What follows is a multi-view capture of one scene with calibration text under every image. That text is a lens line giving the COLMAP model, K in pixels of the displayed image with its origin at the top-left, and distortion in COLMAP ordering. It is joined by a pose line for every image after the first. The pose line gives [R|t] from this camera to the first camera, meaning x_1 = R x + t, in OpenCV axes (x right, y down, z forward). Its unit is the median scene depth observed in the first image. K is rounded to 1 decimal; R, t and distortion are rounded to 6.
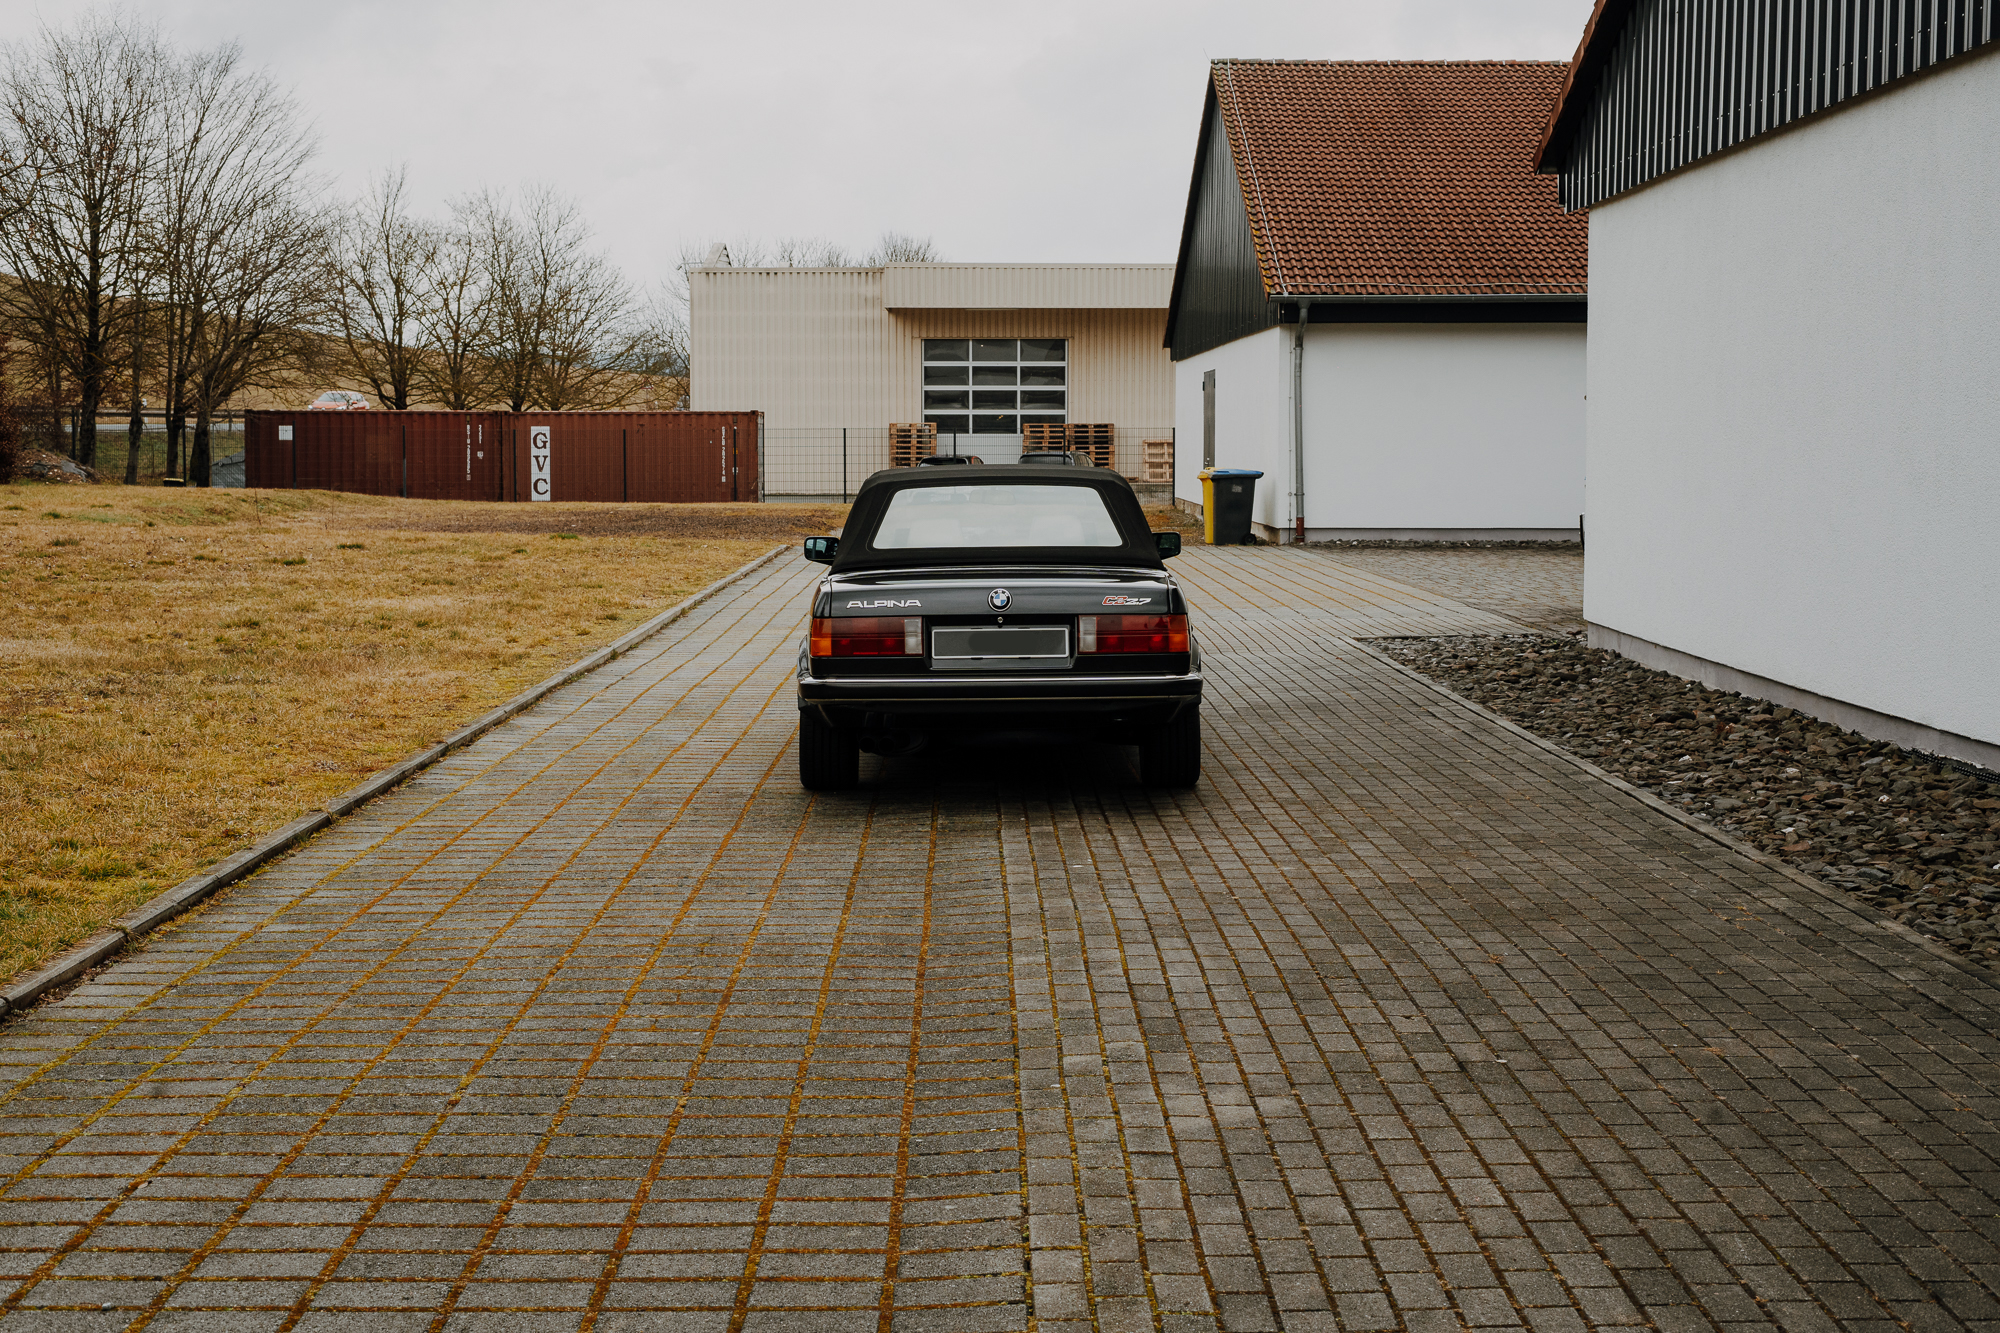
lens RADIAL K [[2964.5, 0, 1000.0], [0, 2964.5, 666.5], [0, 0, 1]] dist [-0.018255, -0.070104]
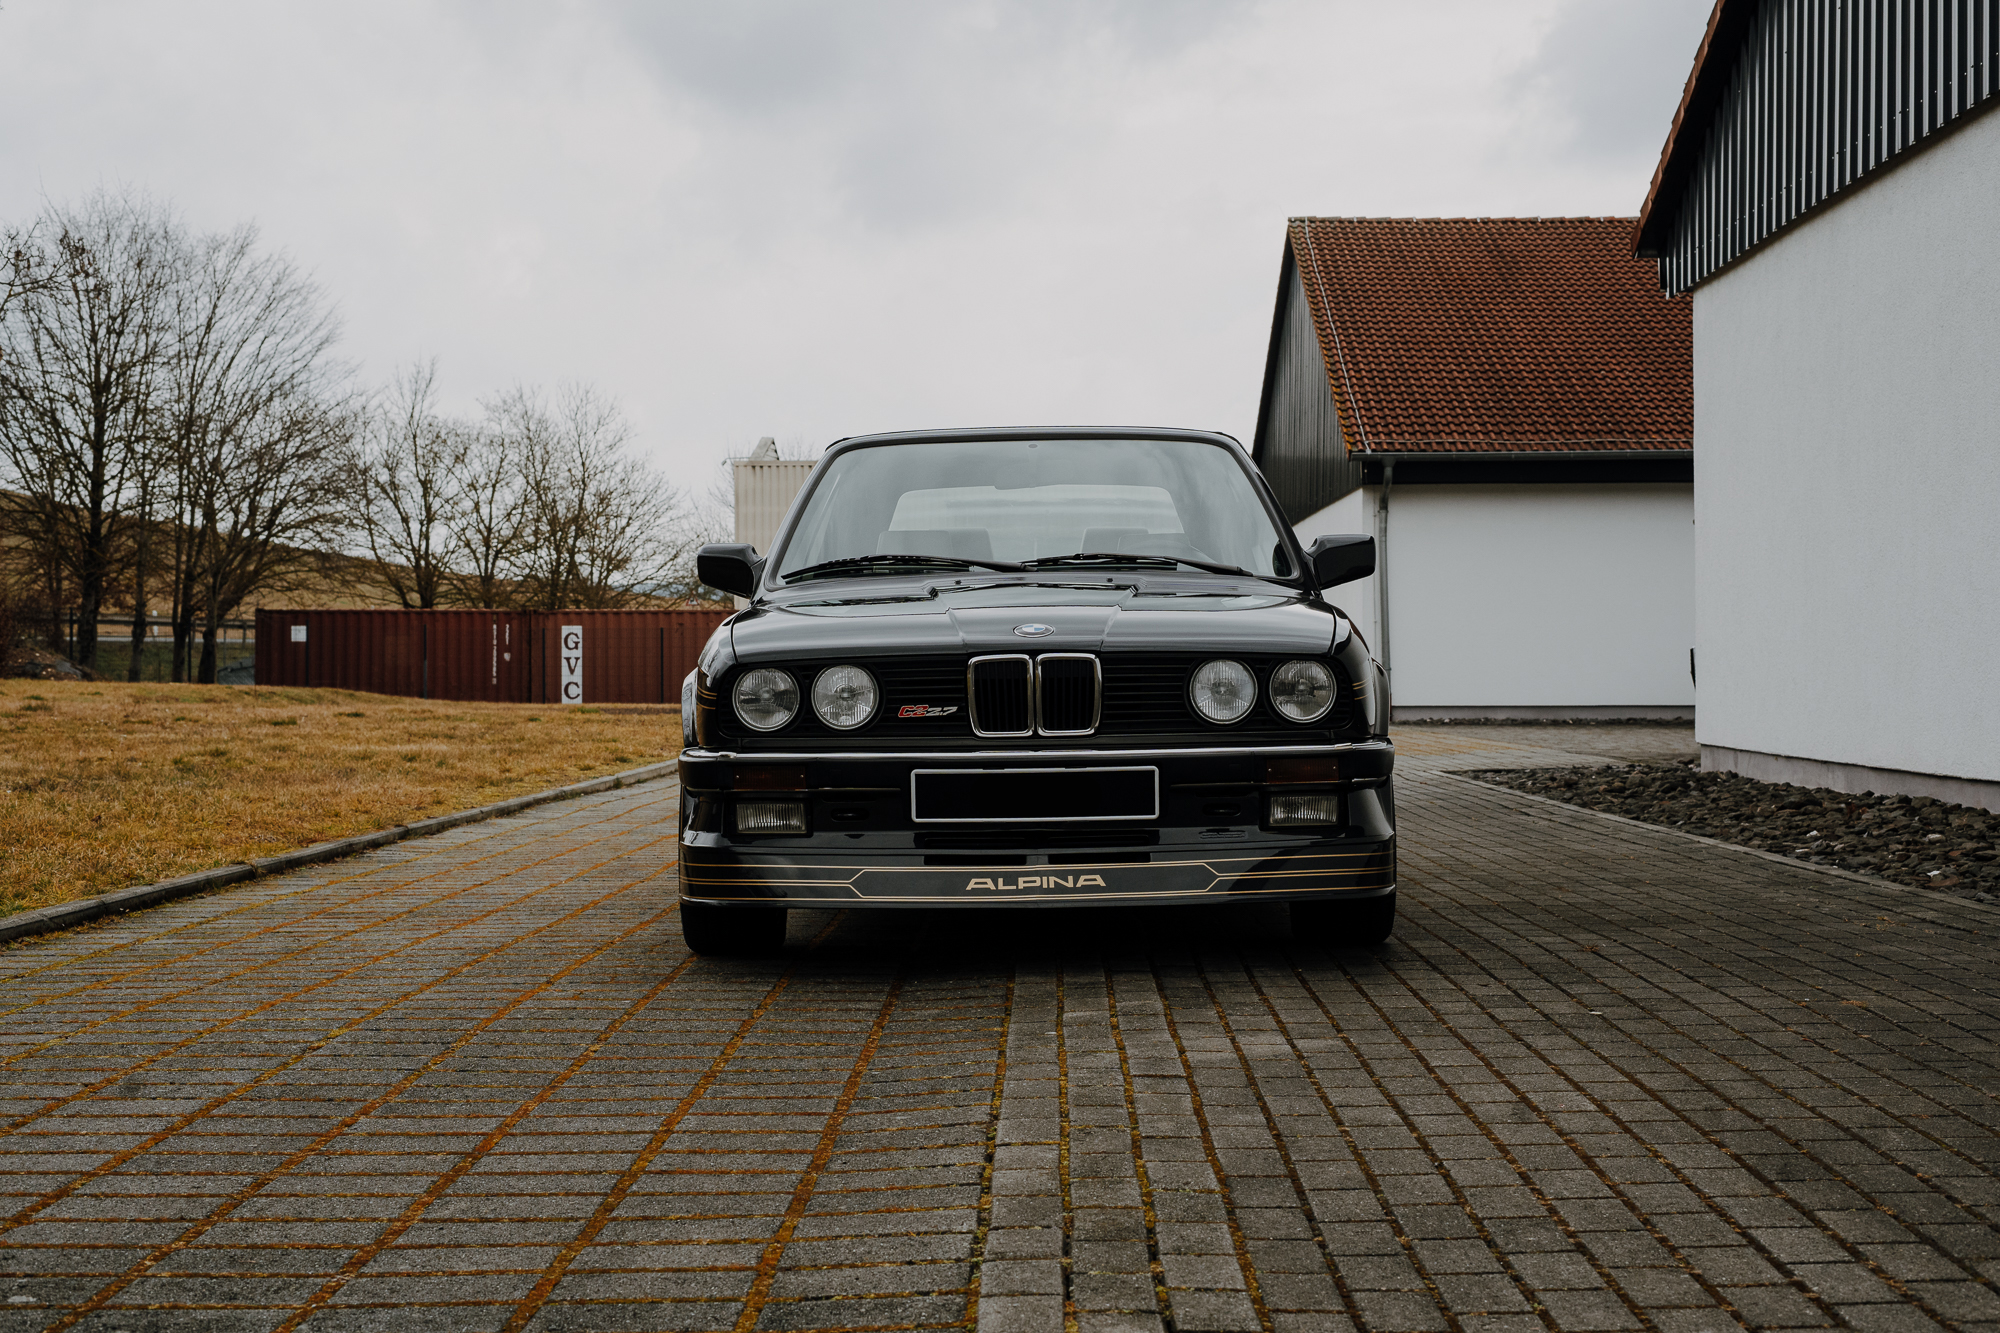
lens RADIAL K [[3160.2, 0, 1031.7], [0, 3160.2, 674.7], [0, 0, 1]] dist [-0.027629, -0.010698]
pose [[0.999896, -0.003933, -0.013881, 0.004776], [0.002826, 0.996880, -0.078877, 0.020413], [0.014148, 0.078830, 0.996788, 0.022067]]
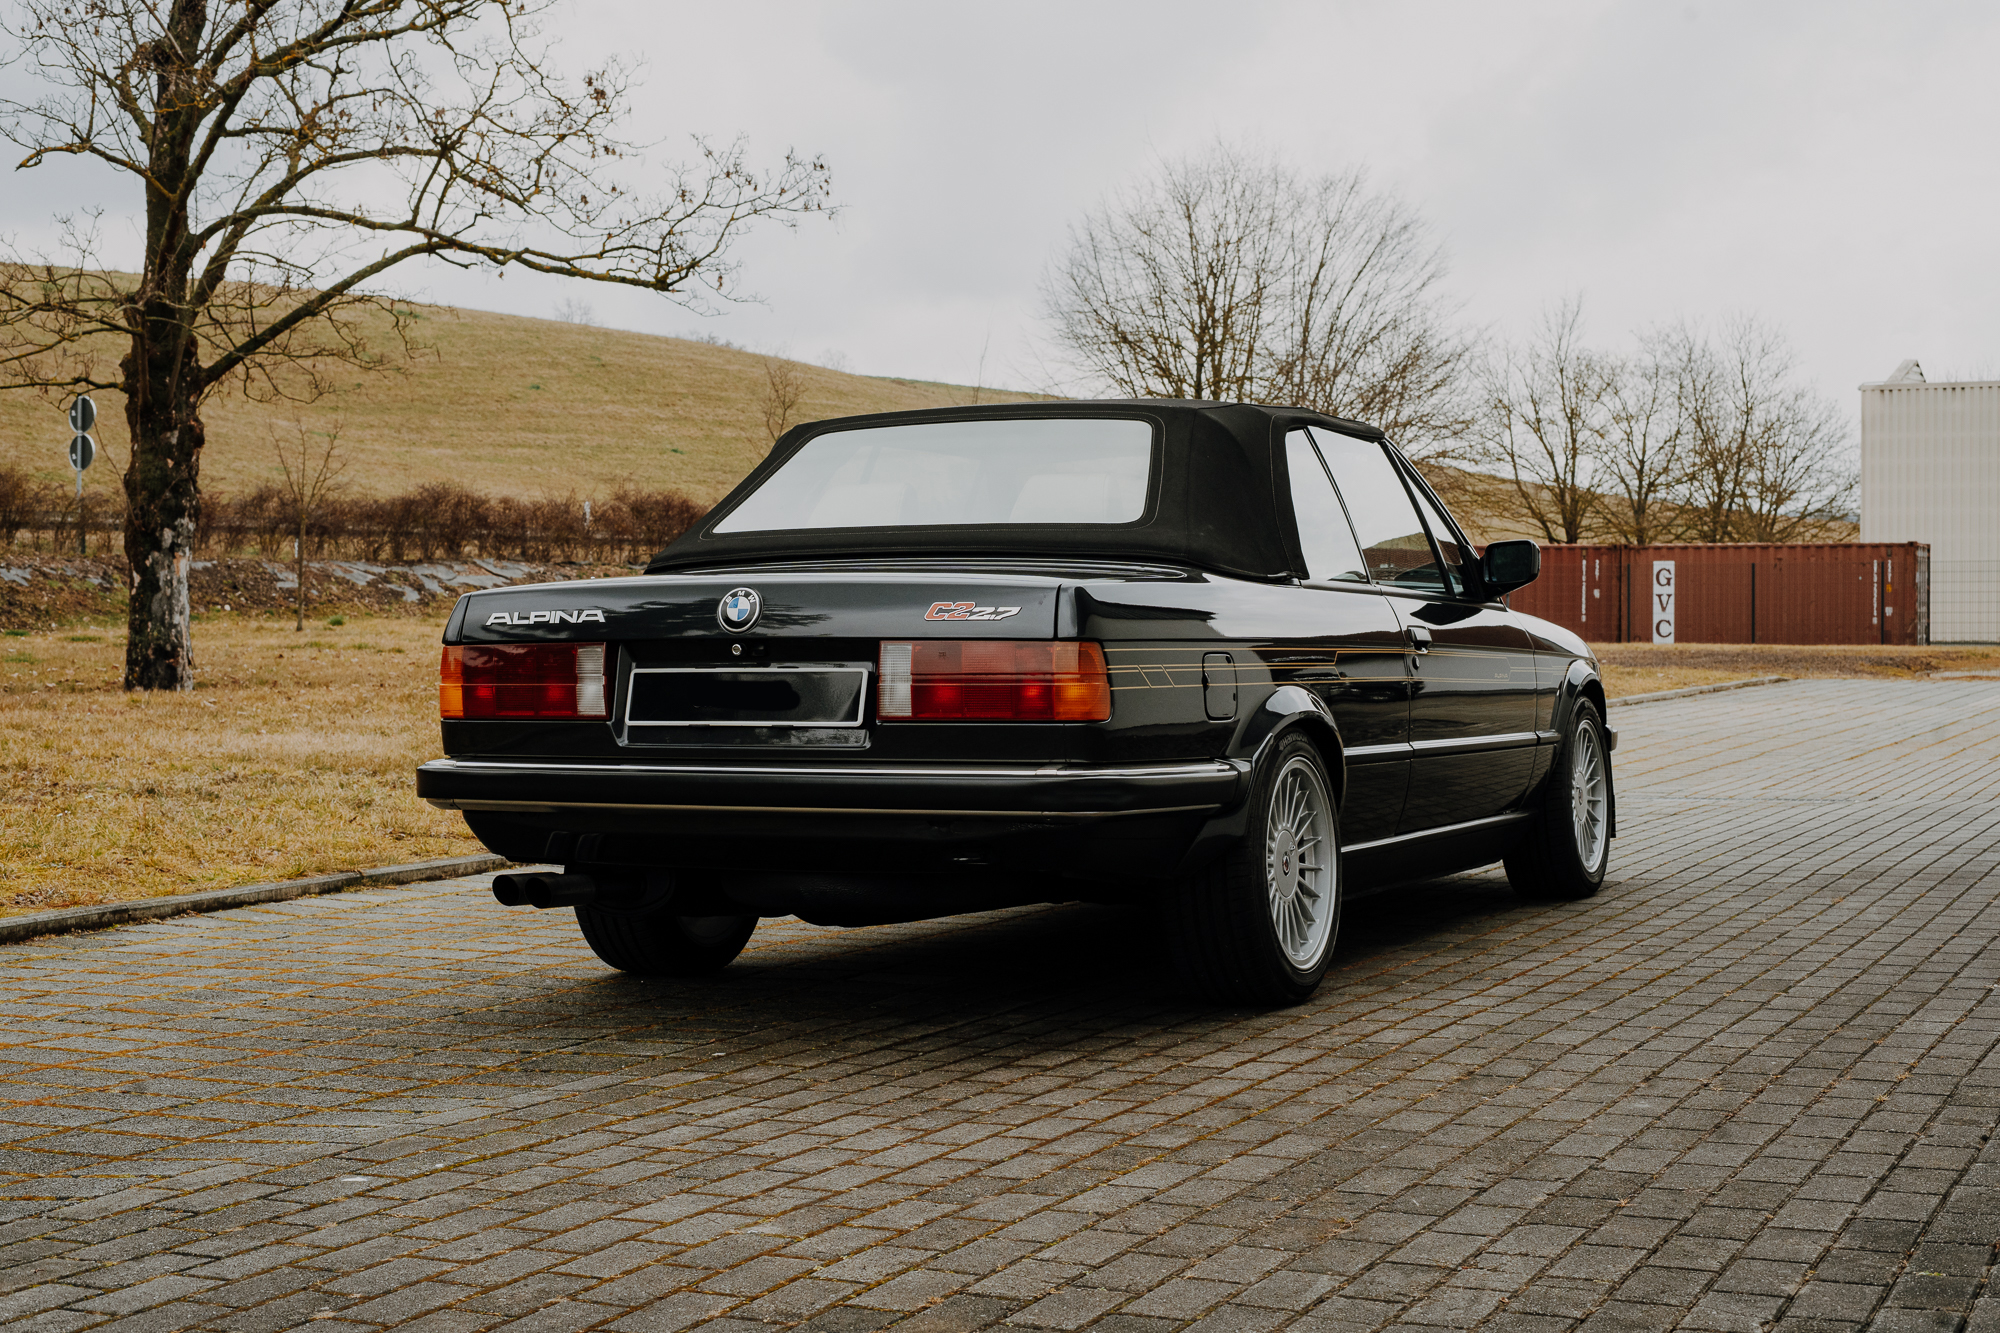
lens RADIAL K [[2964.5, 0, 1000.0], [0, 2964.5, 666.5], [0, 0, 1]] dist [-0.018255, -0.070104]
pose [[0.901691, 0.007079, -0.432322, 0.079595], [-0.032047, 0.998210, -0.050495, 0.003375], [0.431191, 0.059386, 0.900304, 0.176496]]
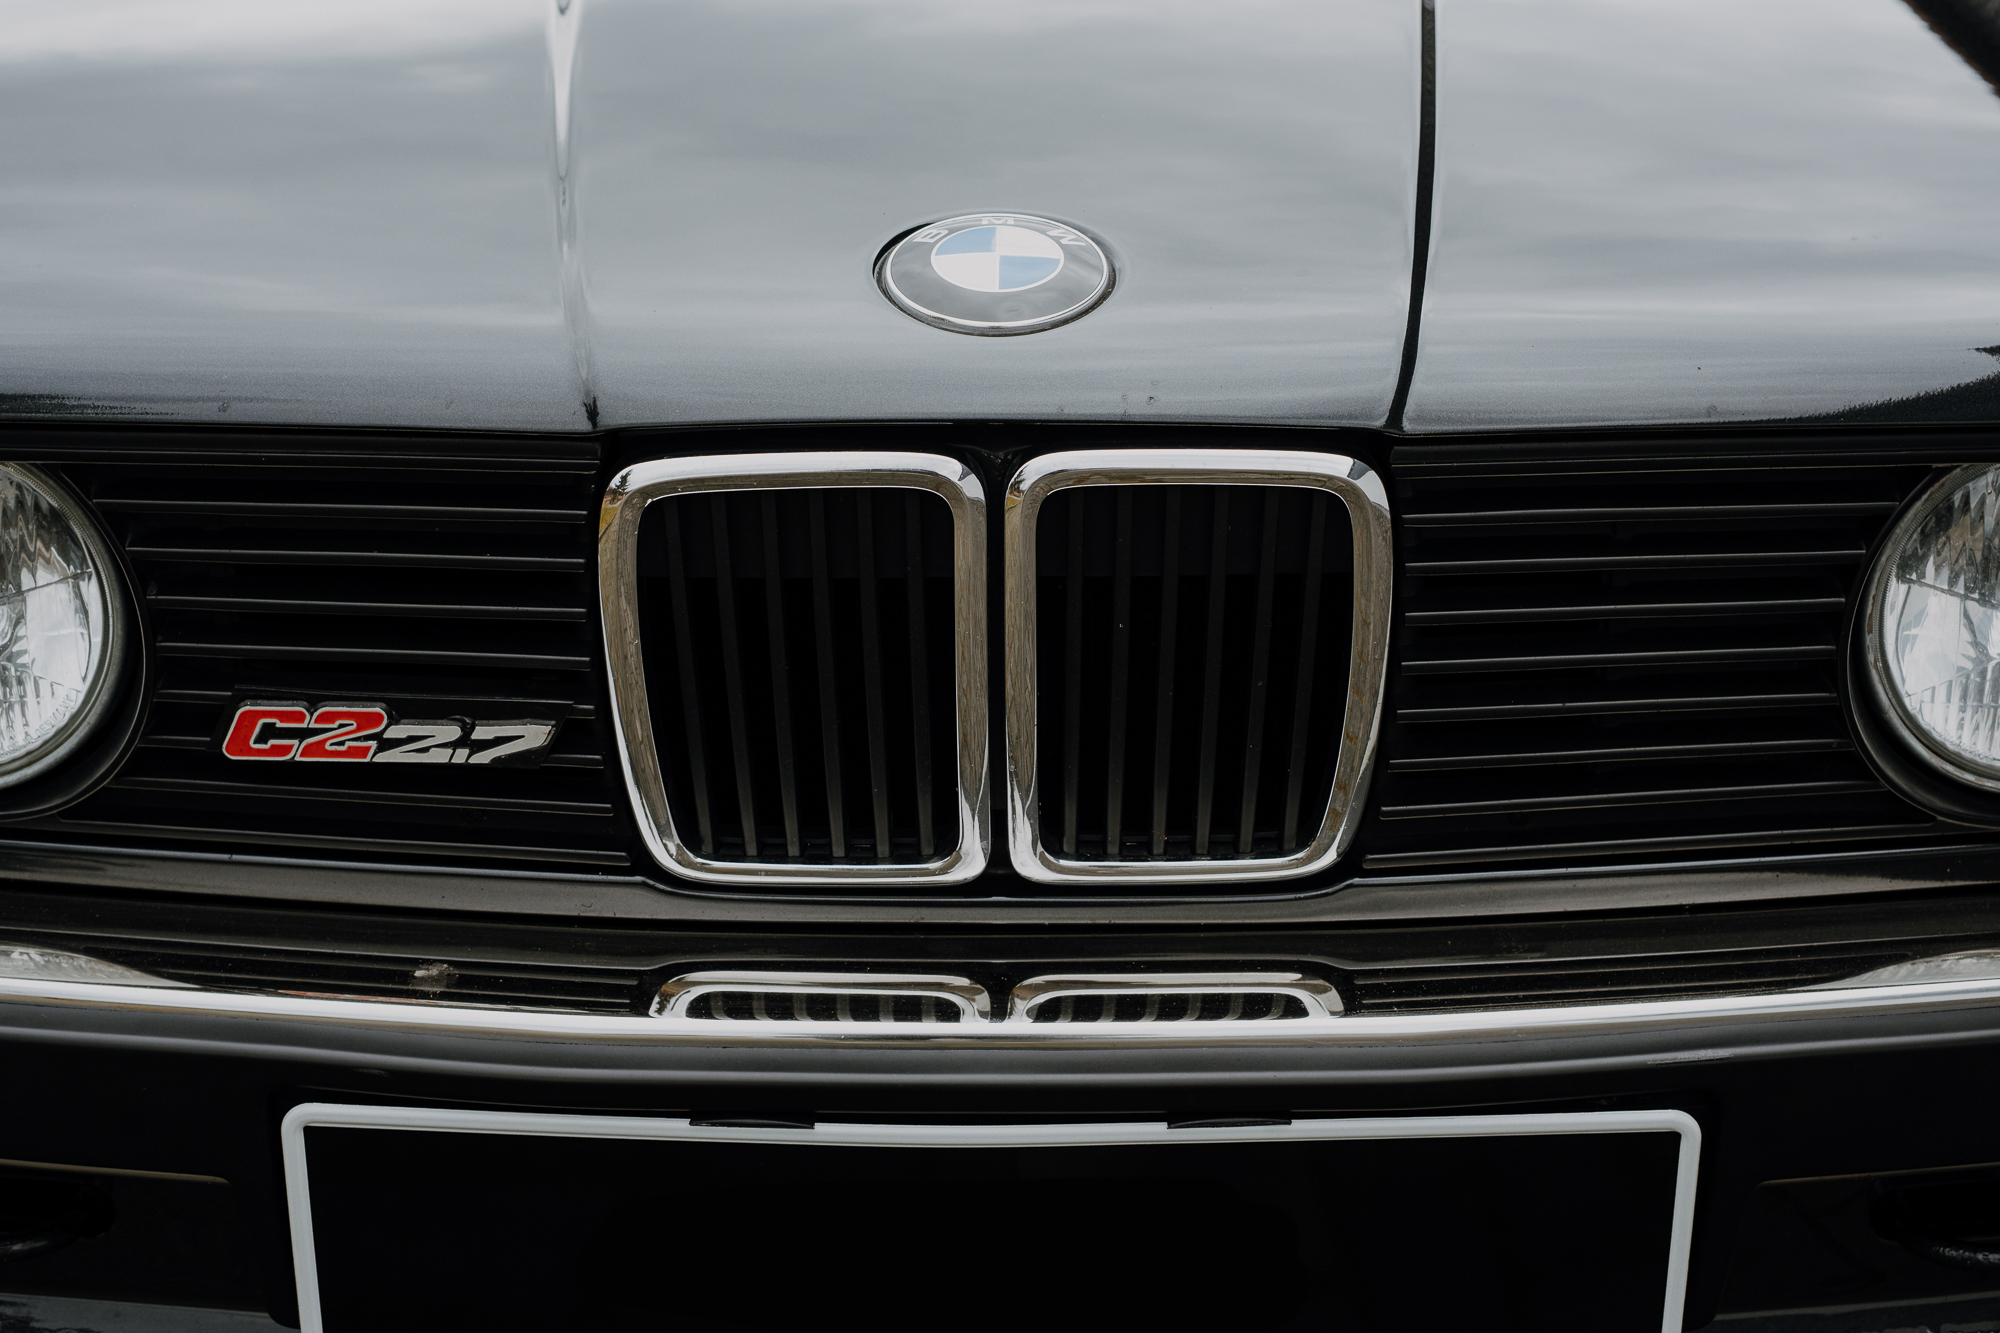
lens RADIAL K [[2964.5, 0, 1000.0], [0, 2964.5, 666.5], [0, 0, 1]] dist [-0.018255, -0.070104]
pose [[0.999891, 0.013837, 0.005152, 0.002230], [-0.014669, 0.970710, 0.239805, -0.000245], [-0.001683, -0.239854, 0.970807, 0.178331]]
